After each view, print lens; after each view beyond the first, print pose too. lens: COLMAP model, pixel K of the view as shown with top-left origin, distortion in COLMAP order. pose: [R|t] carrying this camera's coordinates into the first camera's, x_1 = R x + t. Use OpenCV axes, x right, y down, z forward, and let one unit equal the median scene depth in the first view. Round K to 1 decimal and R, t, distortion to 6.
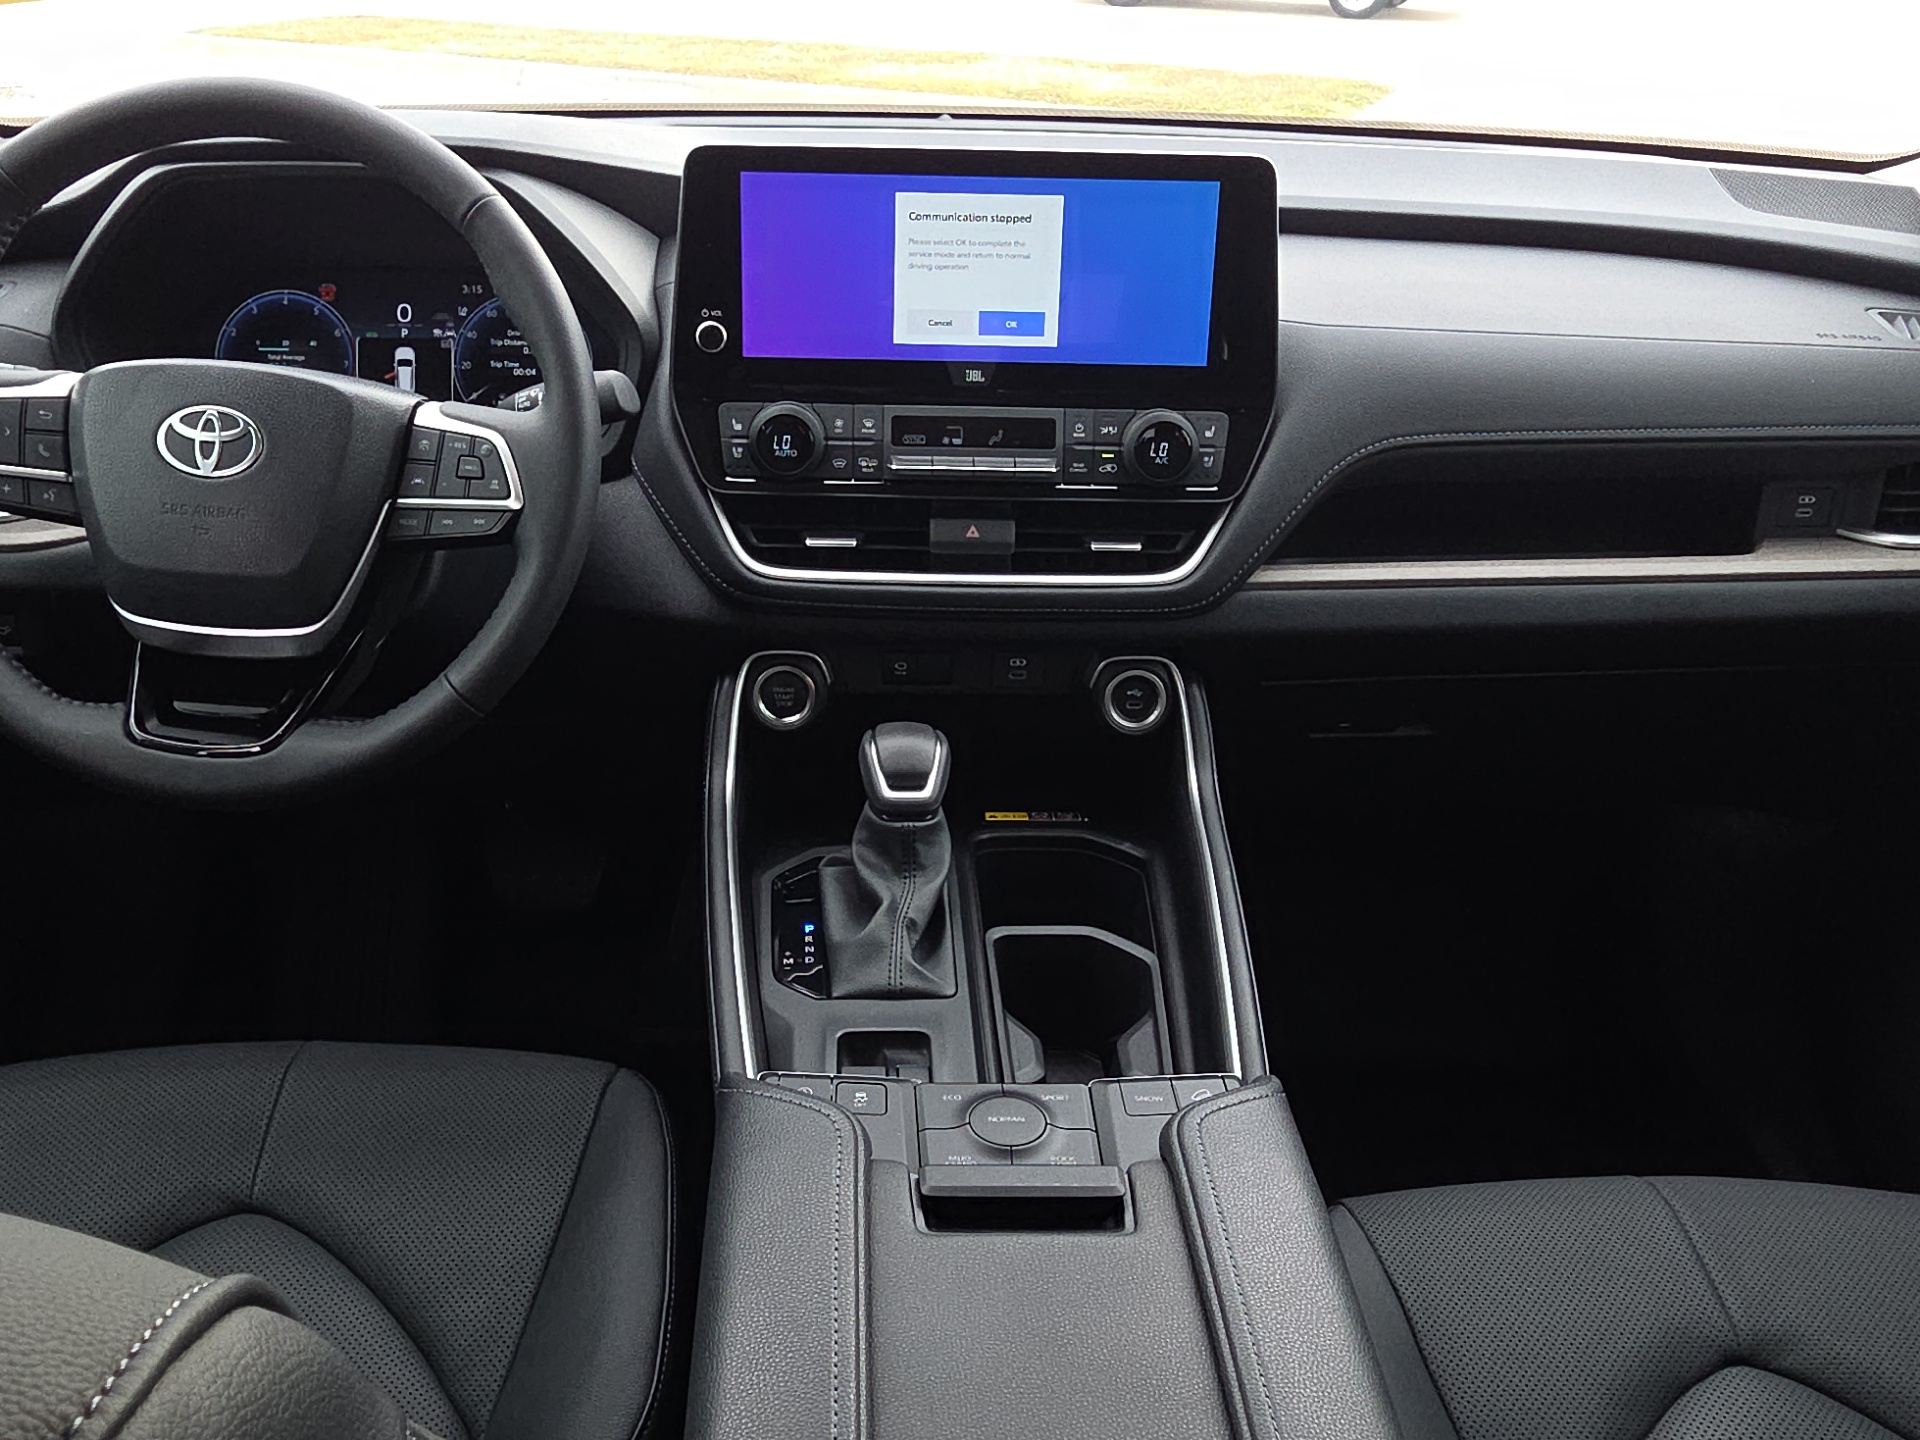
lens RADIAL K [[1597.8, 0, 921.7], [0, 1597.8, 750.1], [0, 0, 1]] dist [0.003398, 0.000195]
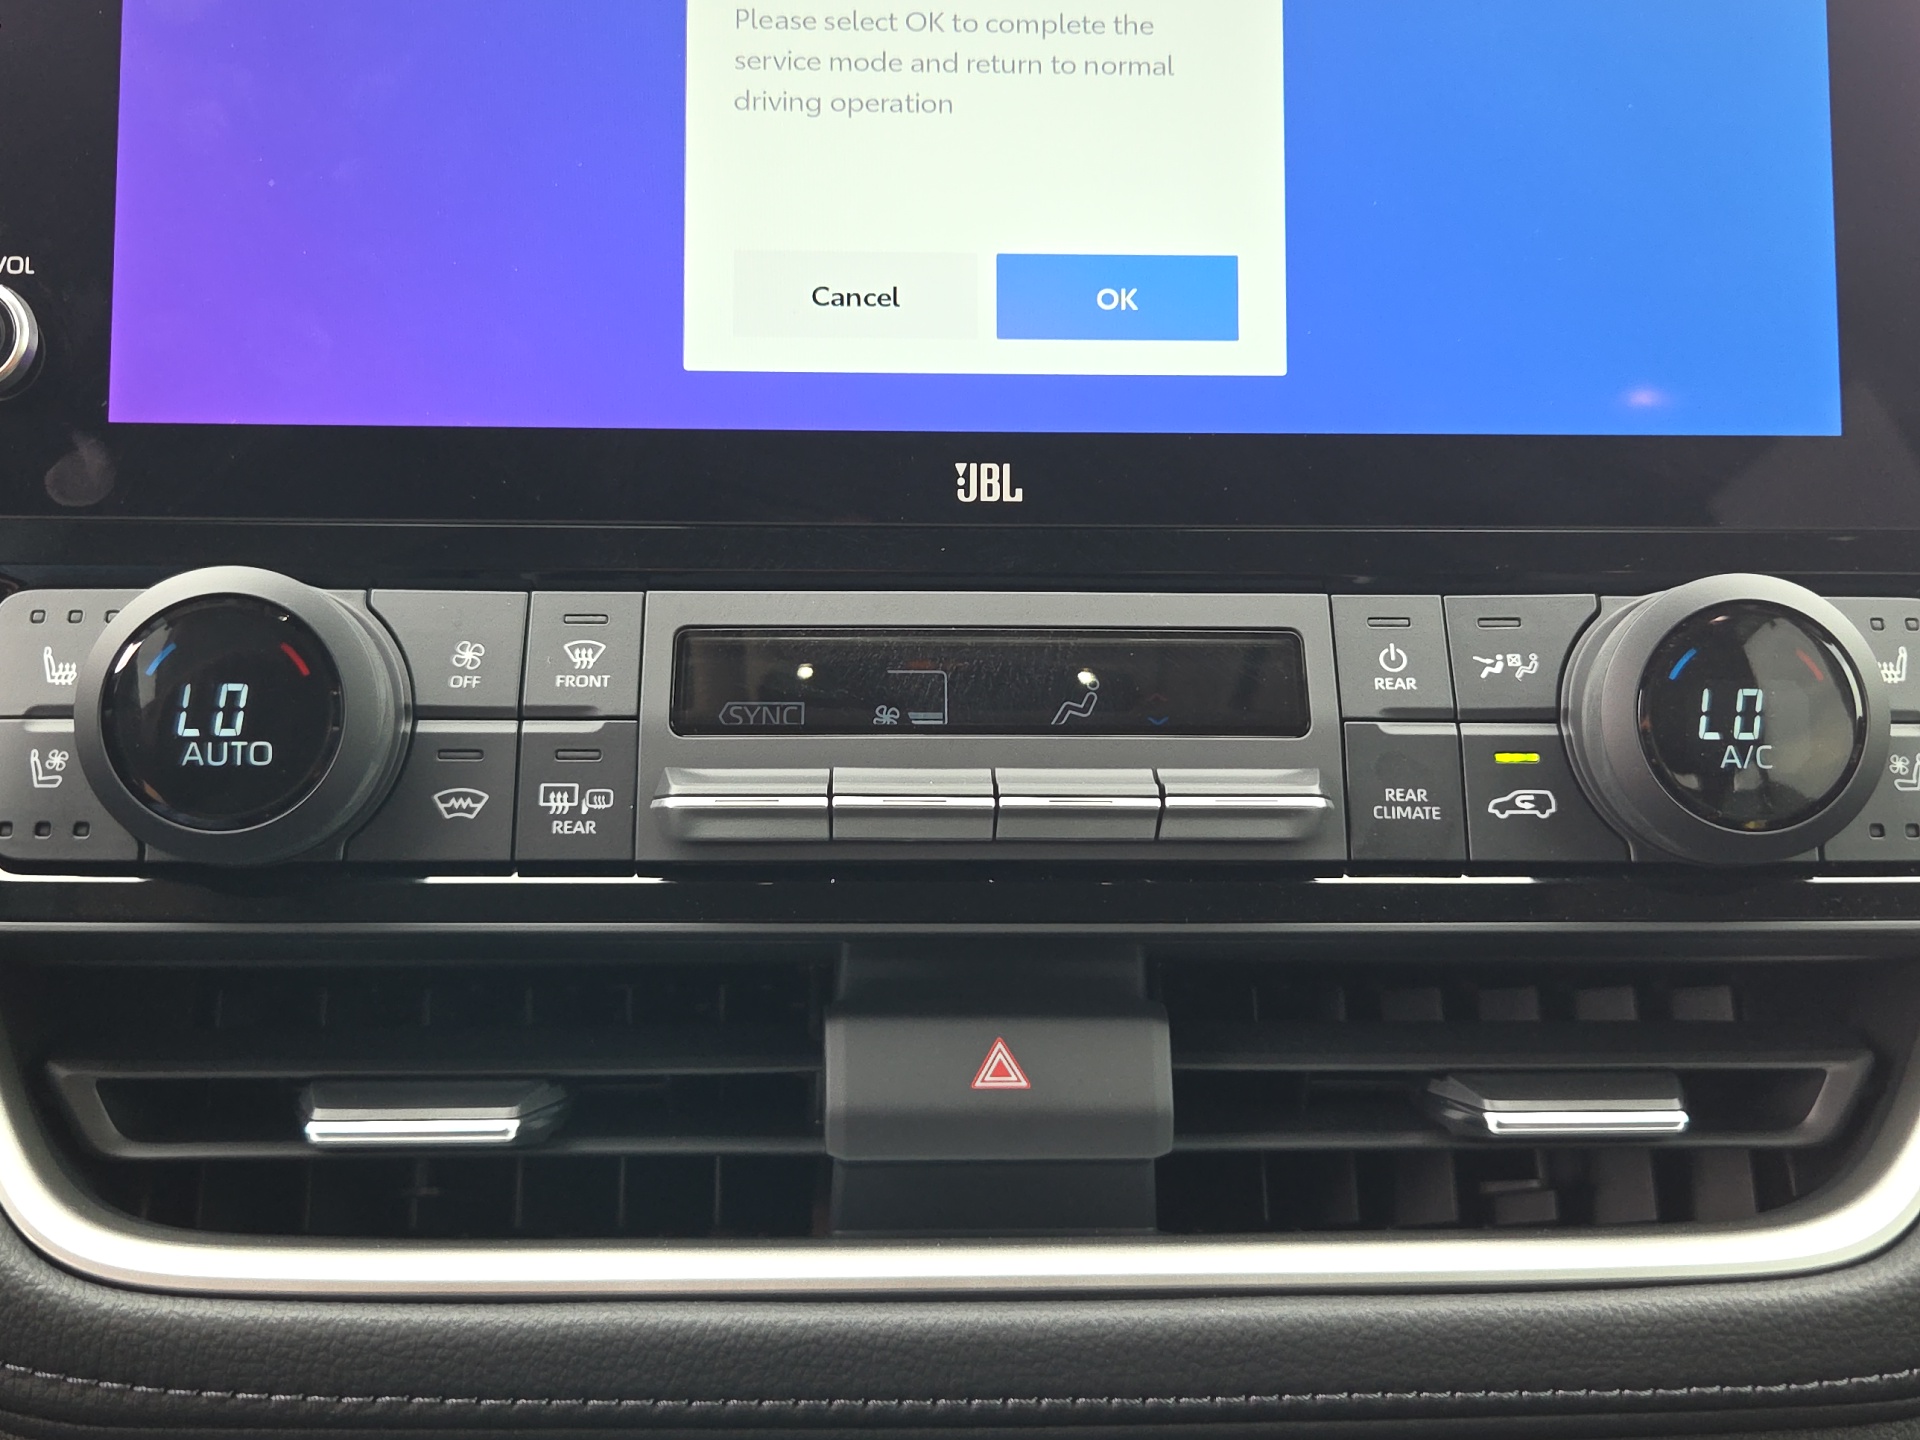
lens RADIAL K [[2054.0, 0, 962.7], [0, 2054.0, 693.1], [0, 0, 1]] dist [0.062932, -0.058524]
pose [[0.999352, -0.016839, 0.031820, 0.017490], [0.027976, 0.919535, -0.392011, -0.067340], [-0.022659, 0.392647, 0.919410, 0.703444]]
